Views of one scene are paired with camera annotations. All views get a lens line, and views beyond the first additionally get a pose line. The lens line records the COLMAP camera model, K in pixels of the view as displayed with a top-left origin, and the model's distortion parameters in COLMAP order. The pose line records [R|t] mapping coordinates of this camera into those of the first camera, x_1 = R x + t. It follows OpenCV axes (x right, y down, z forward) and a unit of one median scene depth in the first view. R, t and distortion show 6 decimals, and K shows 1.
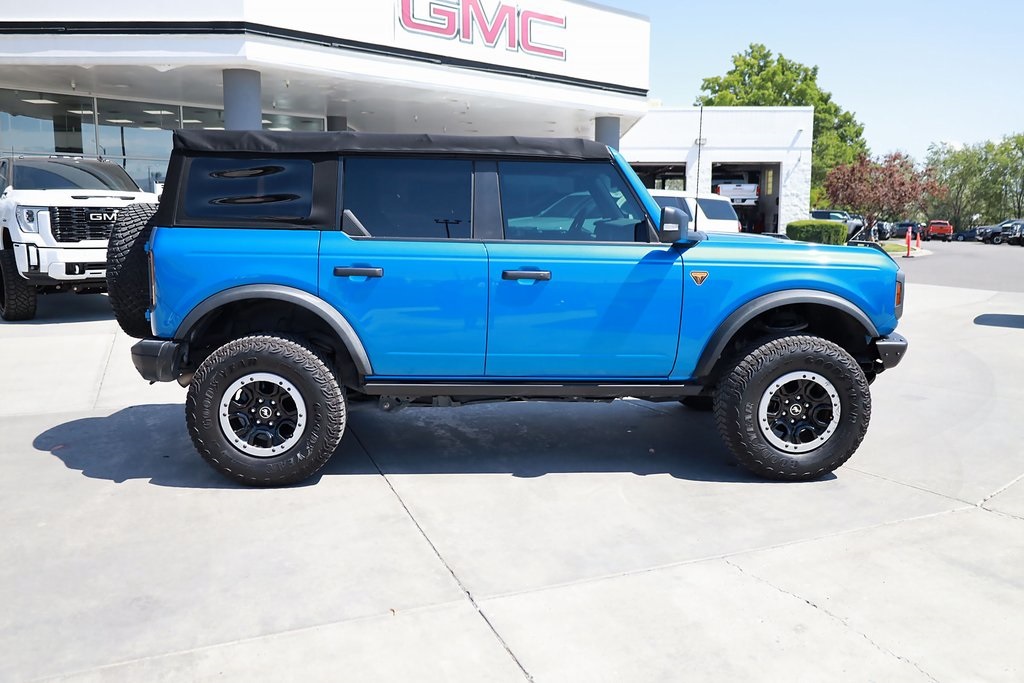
lens RADIAL K [[906.3, 0, 510.9], [0, 906.3, 337.4], [0, 0, 1]] dist [-0.002346, -0.011562]
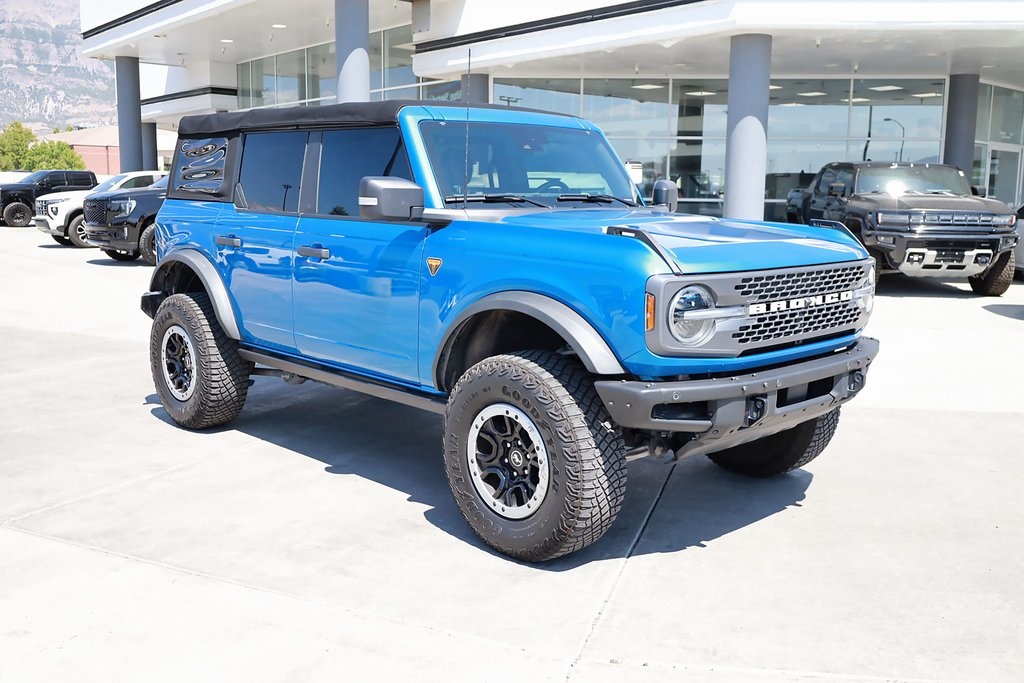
lens RADIAL K [[1023.6, 0, 511.9], [0, 1023.6, 349.6], [0, 0, 1]] dist [0.018688, 0.000000]
pose [[0.613476, 0.119352, -0.780643, 0.943139], [-0.114919, 0.991483, 0.061277, -0.055539], [0.781307, 0.052118, 0.621967, 0.494050]]
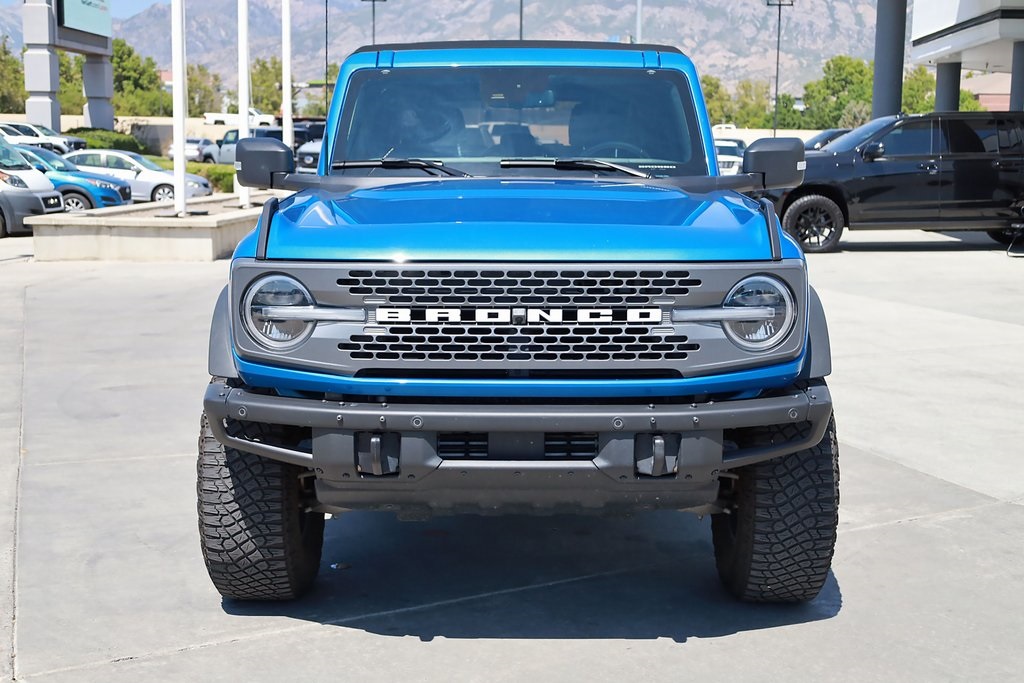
lens RADIAL K [[1448.1, 0, 510.0], [0, 1448.1, 338.5], [0, 0, 1]] dist [0.035340, 0.000000]
pose [[-0.150316, 0.122034, -0.981077, 1.230593], [-0.145539, 0.978809, 0.144050, -0.173815], [0.977867, 0.164438, -0.129370, 1.301863]]
